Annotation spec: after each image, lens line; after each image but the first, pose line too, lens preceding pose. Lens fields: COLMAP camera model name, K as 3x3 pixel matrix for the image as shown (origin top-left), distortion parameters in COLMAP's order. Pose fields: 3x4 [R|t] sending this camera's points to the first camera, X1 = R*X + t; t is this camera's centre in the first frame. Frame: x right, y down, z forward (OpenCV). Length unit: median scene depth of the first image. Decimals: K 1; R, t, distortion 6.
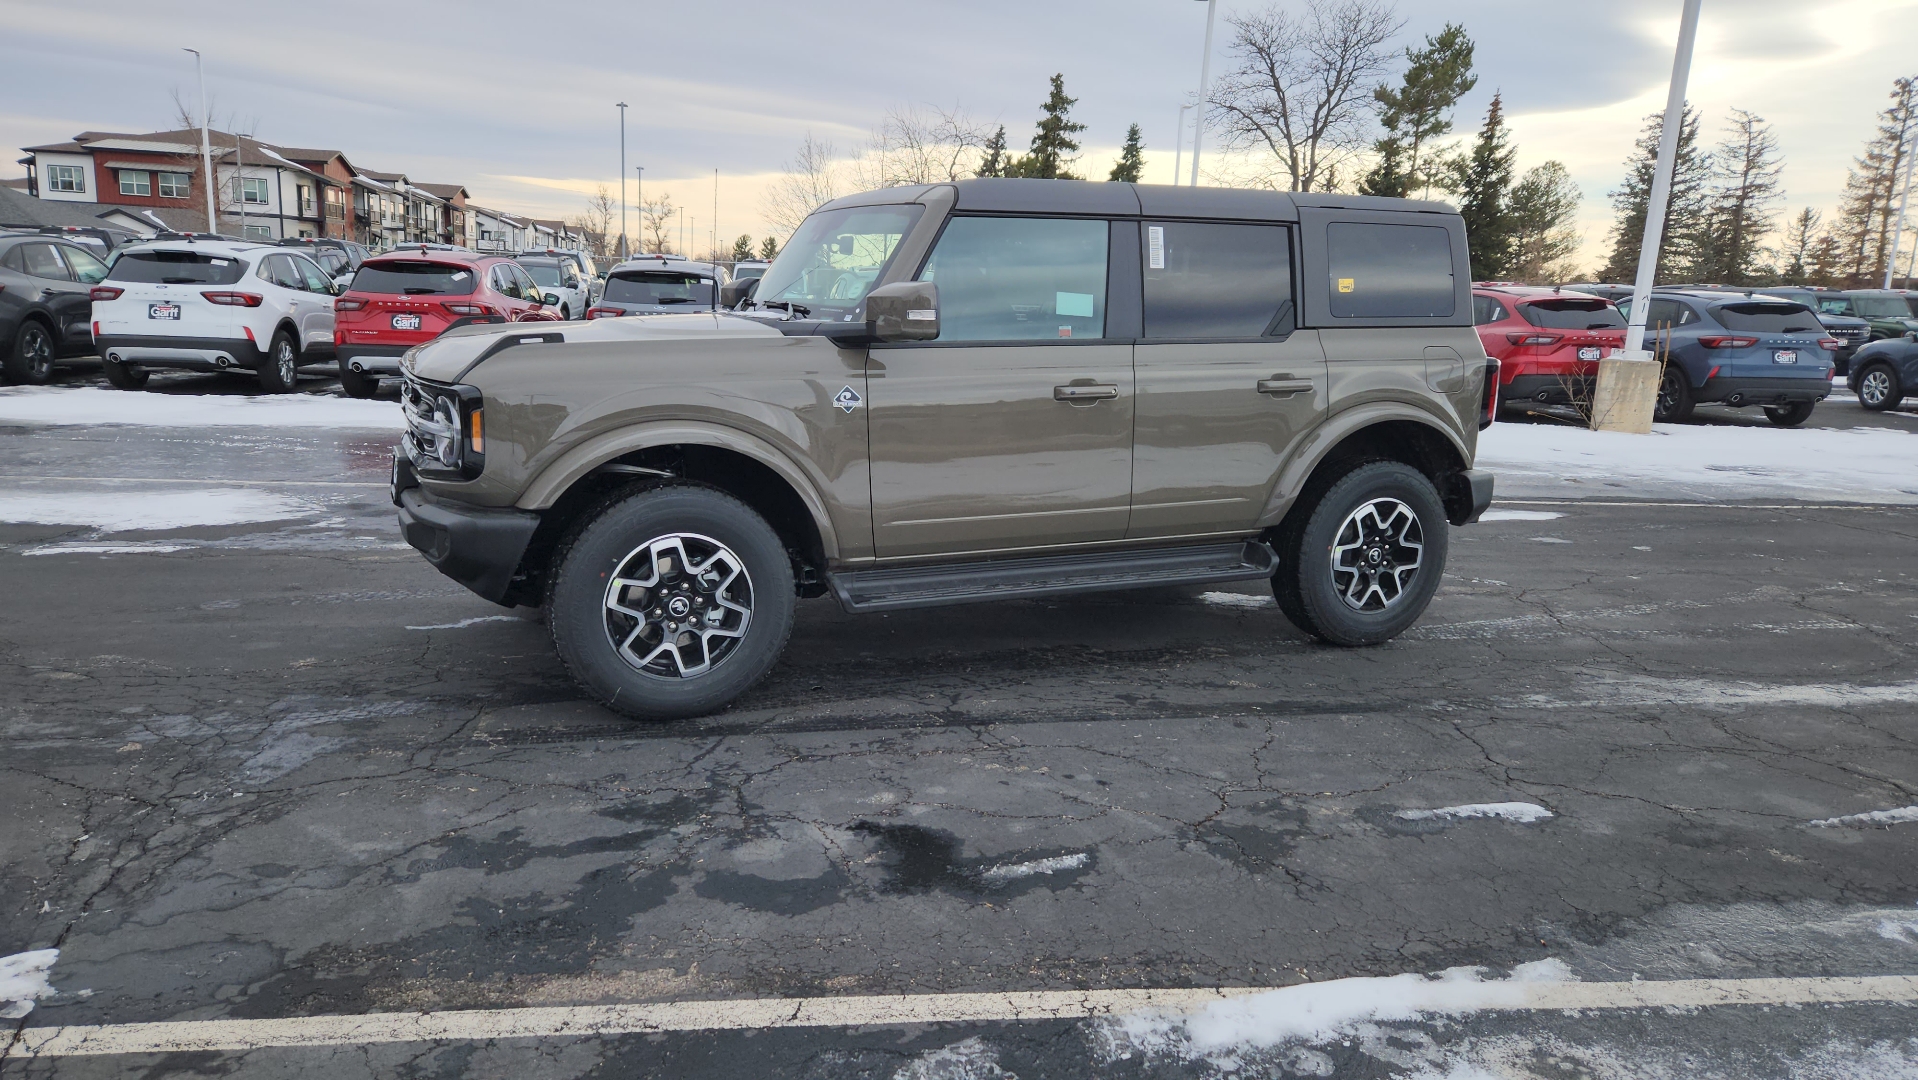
lens RADIAL K [[1281.2, 0, 924.9], [0, 1281.2, 550.4], [0, 0, 1]] dist [0.069403, -0.053626]
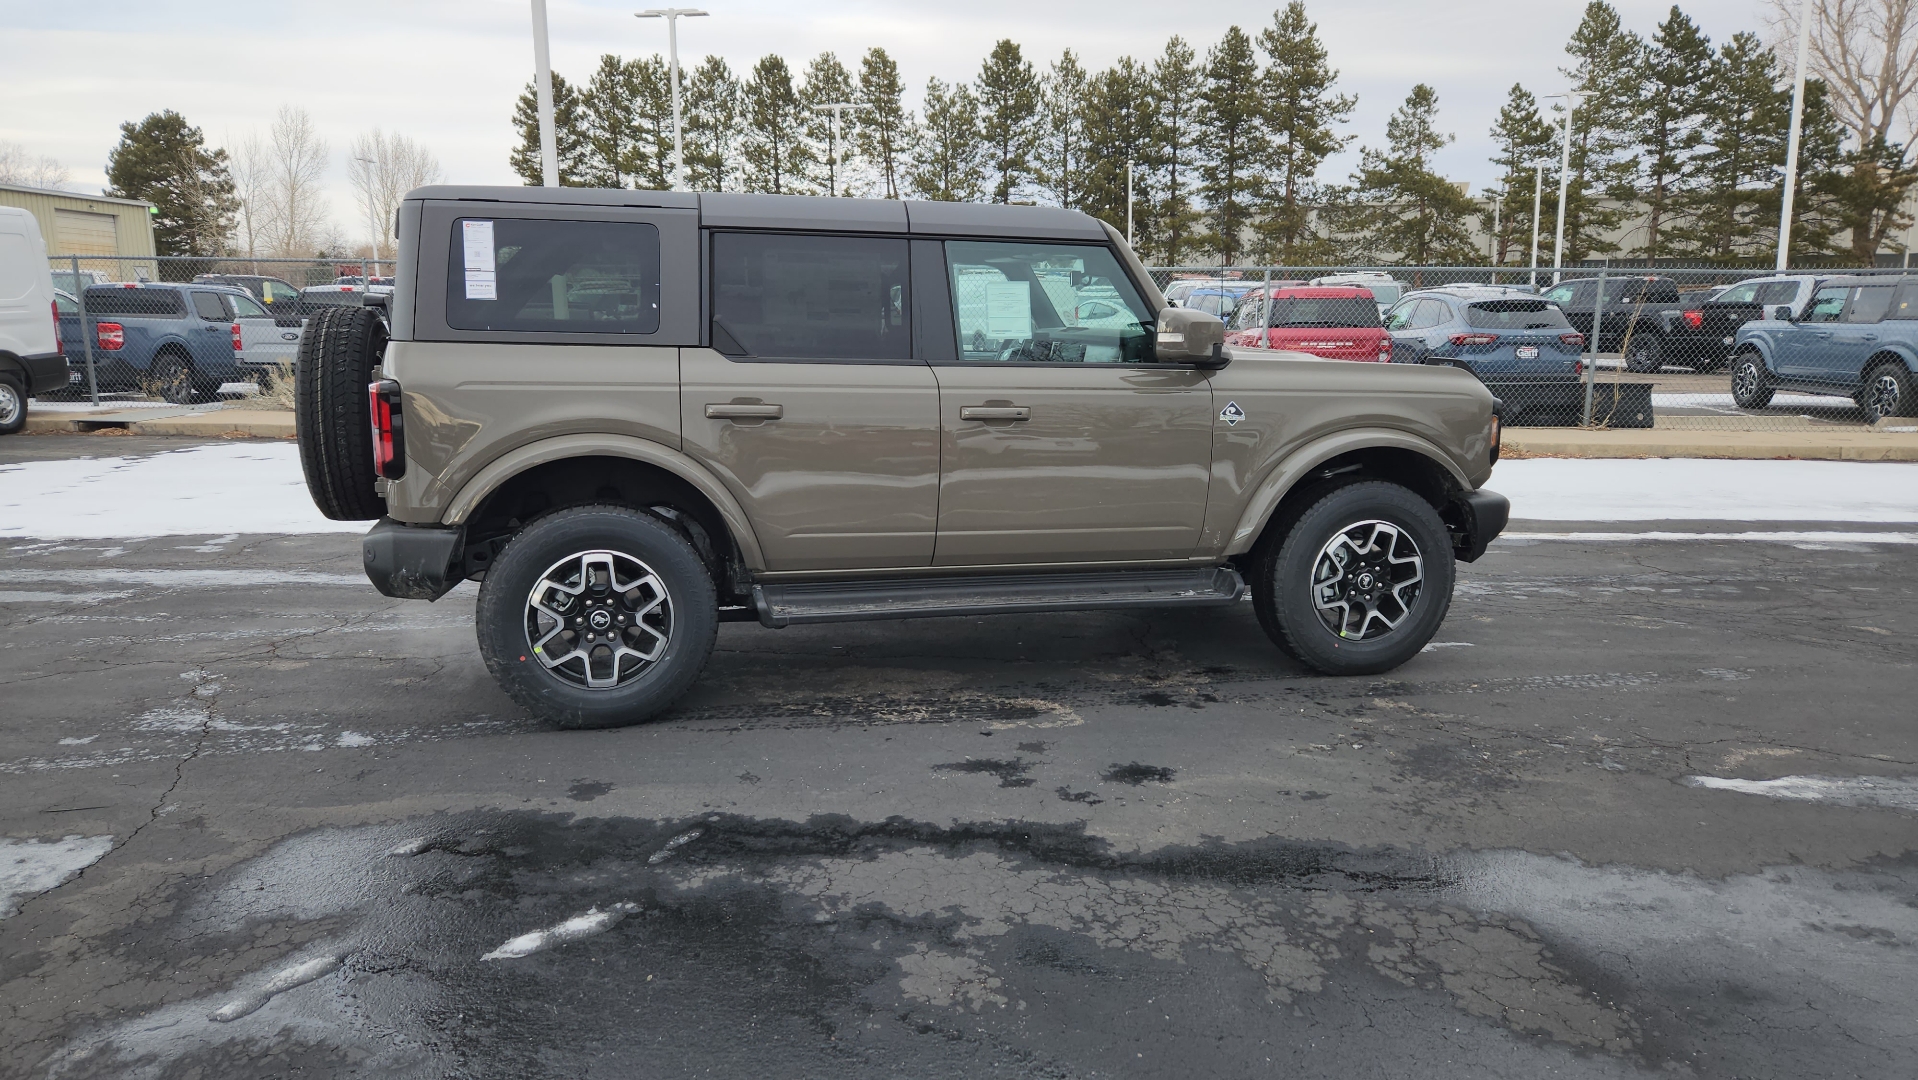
lens RADIAL K [[1276.5, 0, 930.5], [0, 1276.5, 543.1], [0, 0, 1]] dist [0.070180, -0.053859]
pose [[-0.981598, -0.067235, 0.178729, -0.148529], [0.004548, 0.927467, 0.373876, -0.434145], [-0.190903, 0.367809, -0.910095, 2.090269]]
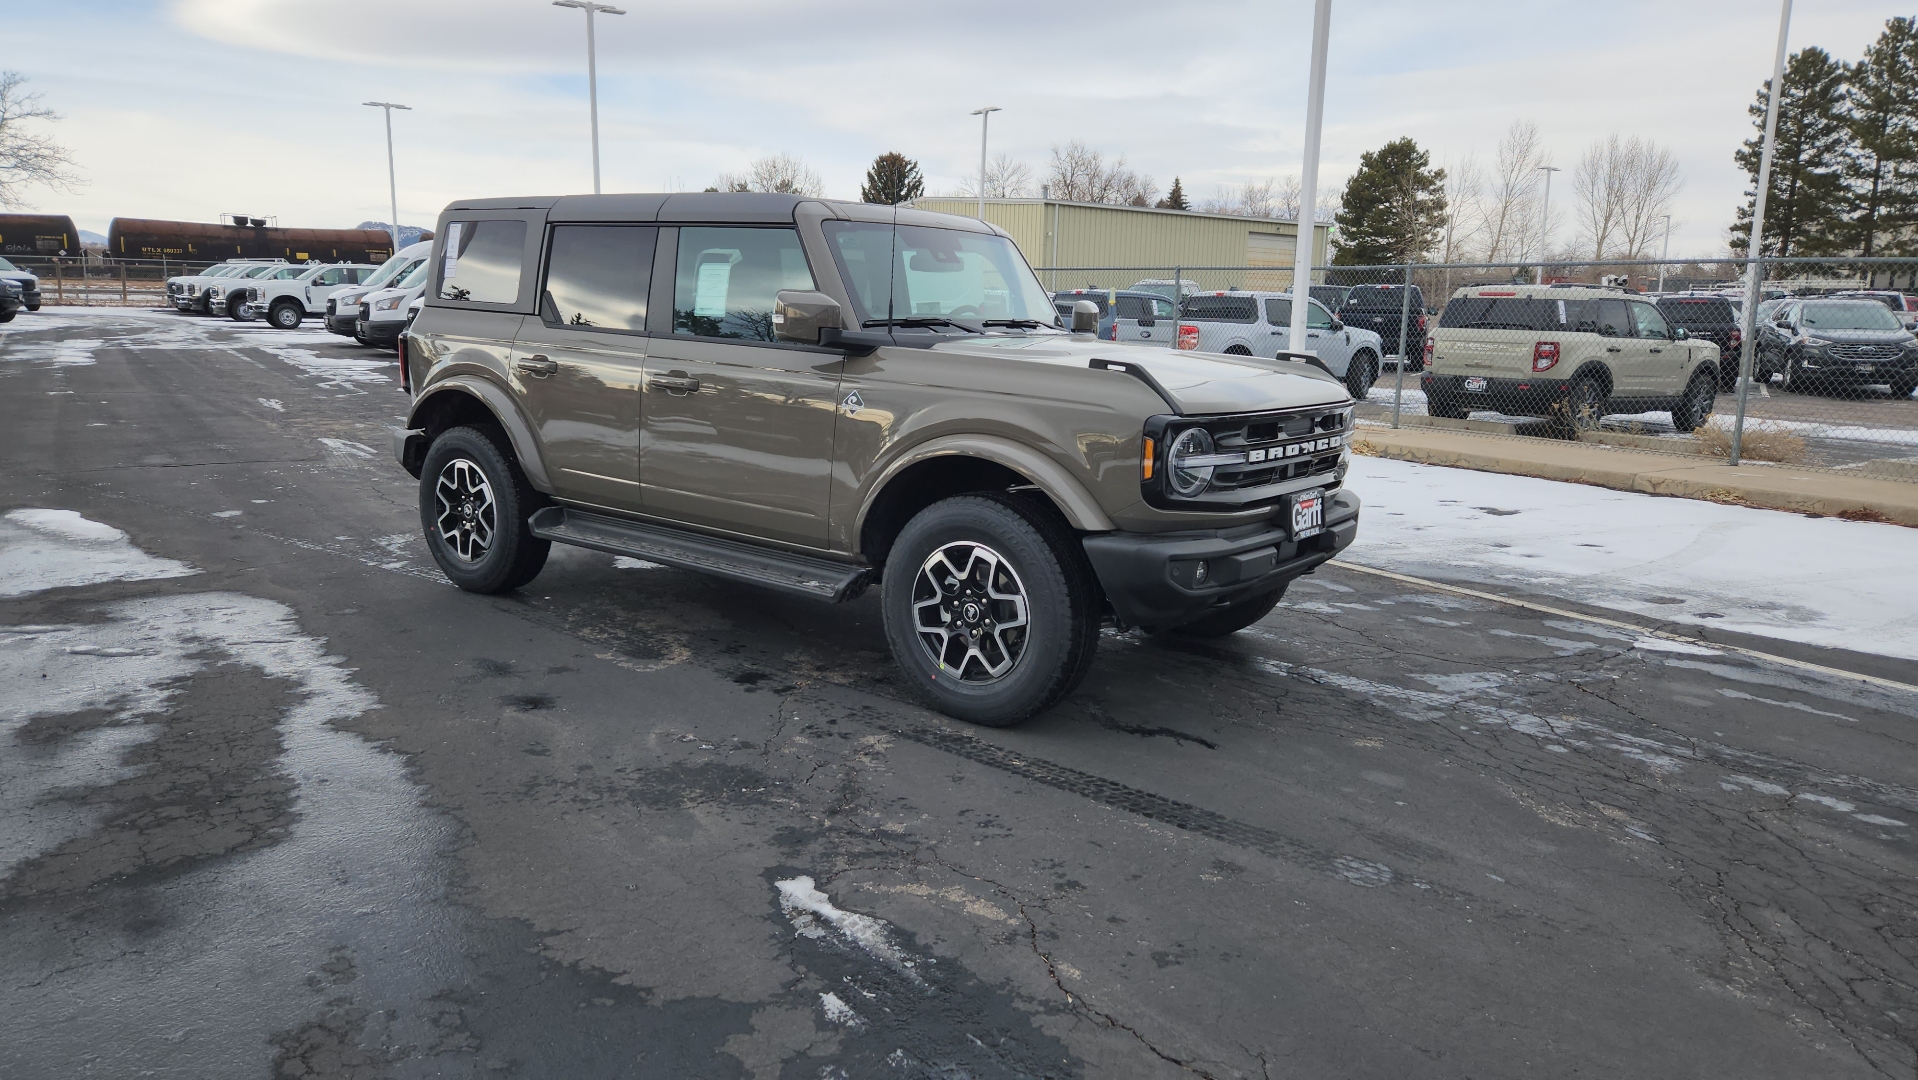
lens RADIAL K [[1279.3, 0, 933.1], [0, 1279.3, 537.3], [0, 0, 1]] dist [0.072674, -0.056190]
pose [[-0.468457, -0.199725, 0.860615, -1.009501], [0.137232, 0.945839, 0.294203, -0.333517], [-0.872763, 0.255925, -0.415676, 1.493926]]
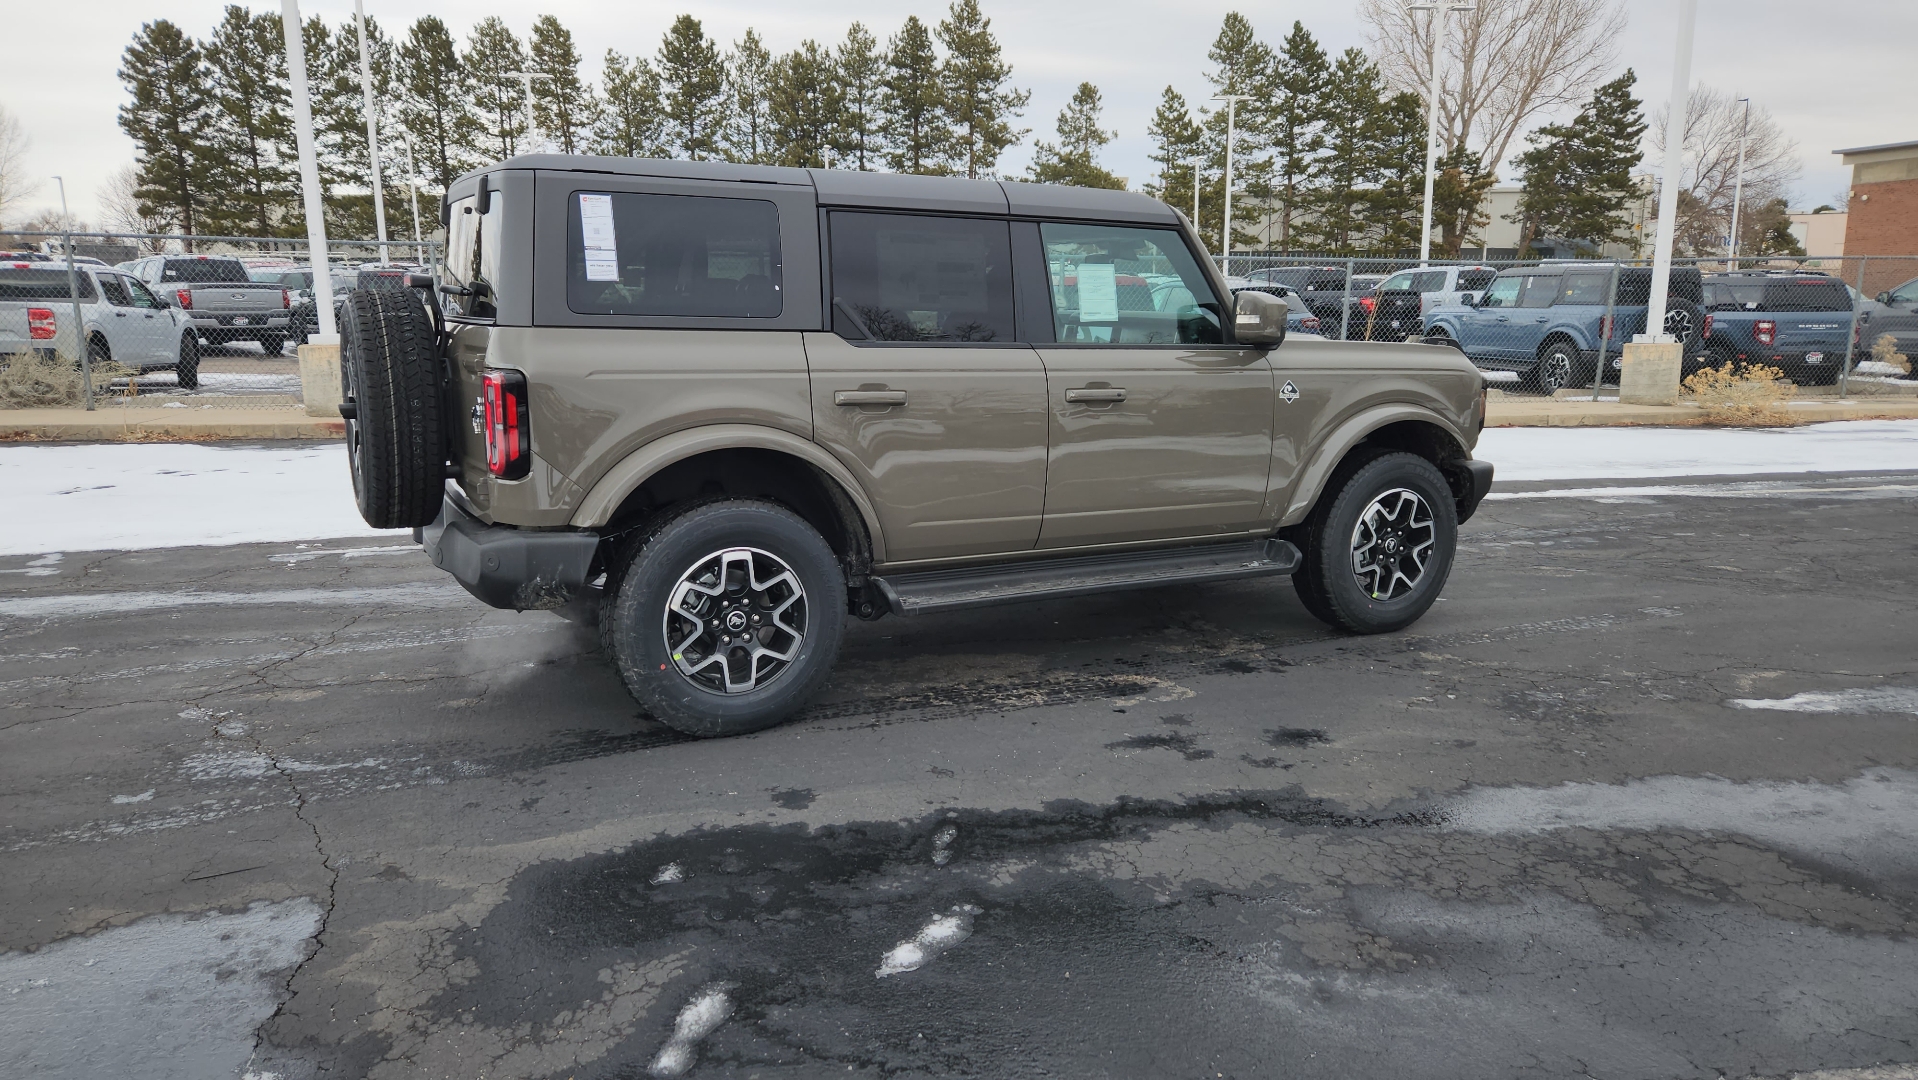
lens RADIAL K [[1276.5, 0, 926.9], [0, 1276.5, 549.1], [0, 0, 1]] dist [0.070180, -0.053859]
pose [[-0.997714, -0.024644, -0.062928, 0.151173], [-0.046987, 0.922209, 0.383826, -0.425145], [0.048574, 0.385905, -0.921259, 2.104741]]
